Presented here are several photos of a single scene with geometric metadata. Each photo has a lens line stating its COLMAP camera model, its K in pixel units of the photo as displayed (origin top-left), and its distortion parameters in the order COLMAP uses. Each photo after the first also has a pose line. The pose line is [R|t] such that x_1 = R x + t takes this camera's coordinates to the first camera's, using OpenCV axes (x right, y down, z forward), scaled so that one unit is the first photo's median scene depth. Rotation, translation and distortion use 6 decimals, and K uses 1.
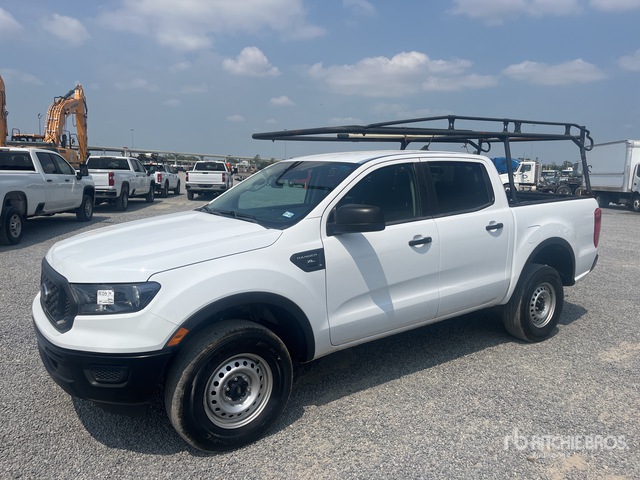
lens RADIAL K [[475.7, 0, 320.0], [0, 475.7, 240.0], [0, 0, 1]] dist [0.009556, 0.002260]
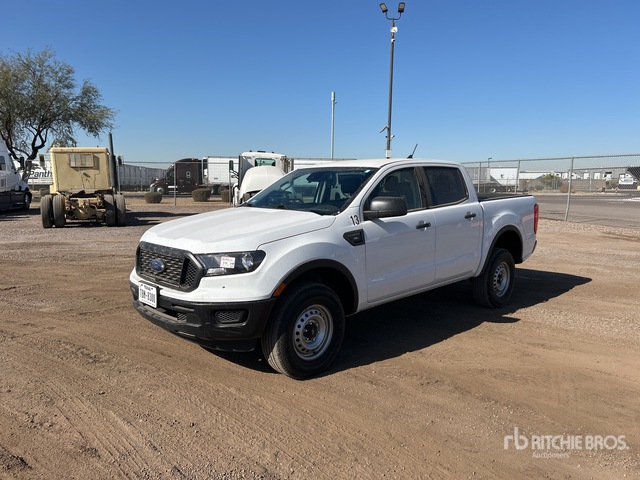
lens RADIAL K [[475.7, 0, 320.0], [0, 475.7, 240.0], [0, 0, 1]] dist [0.009556, 0.002260]
pose [[0.990079, -0.025087, 0.138252, -0.305054], [0.029182, 0.999191, -0.027671, 0.083257], [-0.137446, 0.031431, 0.990010, -0.329389]]
